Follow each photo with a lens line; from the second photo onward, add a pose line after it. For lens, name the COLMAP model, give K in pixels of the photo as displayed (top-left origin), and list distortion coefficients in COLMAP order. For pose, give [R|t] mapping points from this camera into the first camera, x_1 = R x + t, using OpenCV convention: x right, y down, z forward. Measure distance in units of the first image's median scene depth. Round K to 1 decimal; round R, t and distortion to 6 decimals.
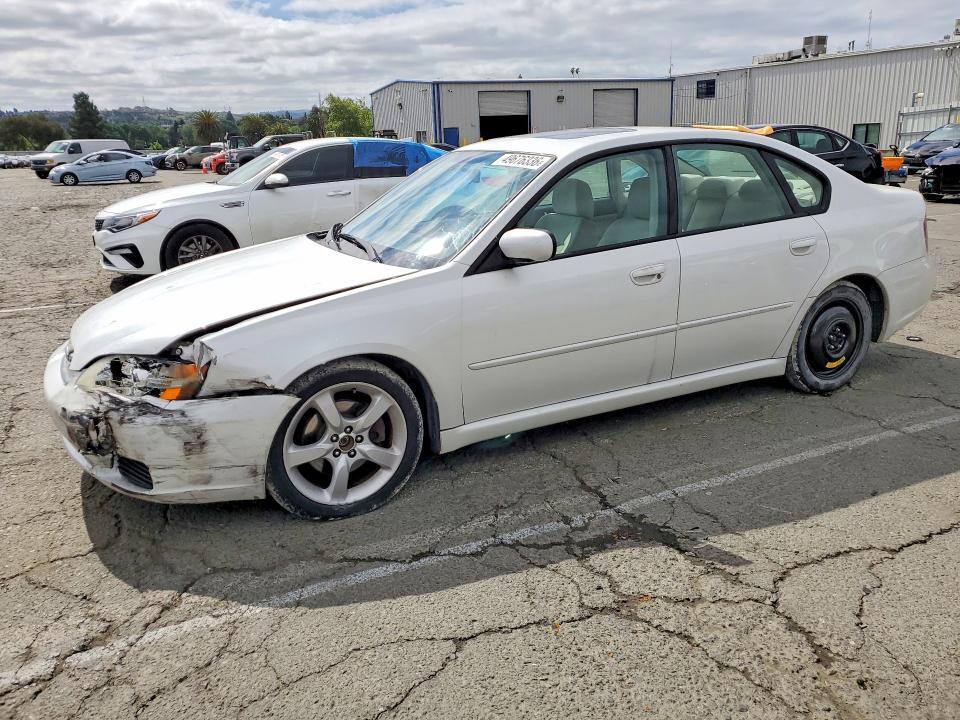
lens RADIAL K [[764.6, 0, 475.3], [0, 764.6, 352.5], [0, 0, 1]] dist [0.042162, -0.018751]
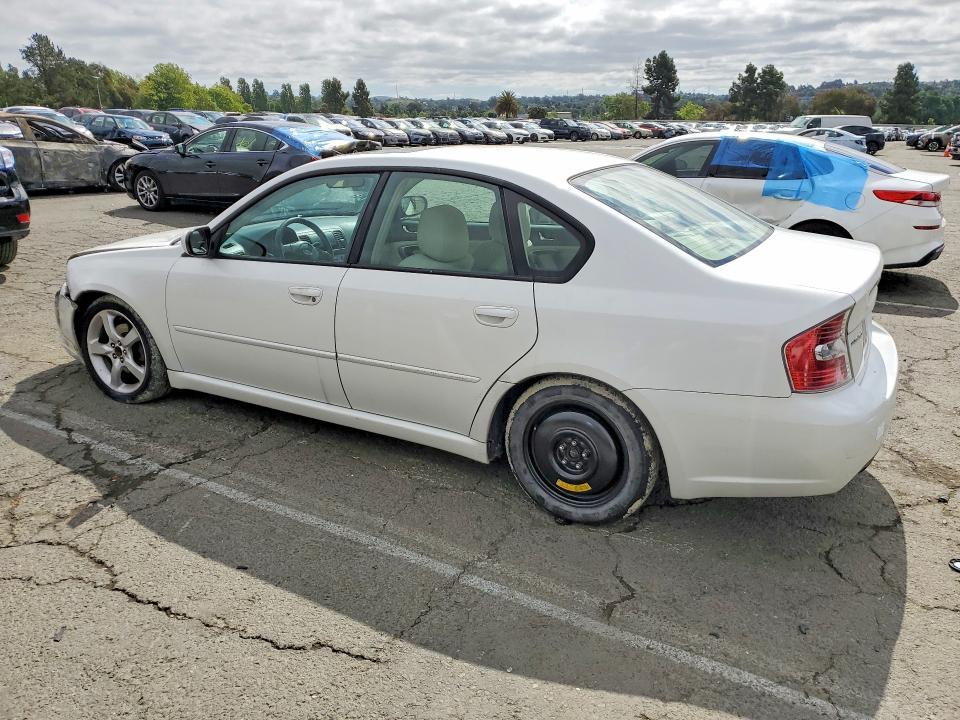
lens RADIAL K [[764.6, 0, 474.2], [0, 764.6, 366.3], [0, 0, 1]] dist [0.042162, -0.018751]
pose [[0.543826, 0.294040, -0.785999, 0.137902], [-0.253107, 0.950462, 0.180443, -0.029511], [0.800119, 0.100812, 0.591309, 0.068355]]
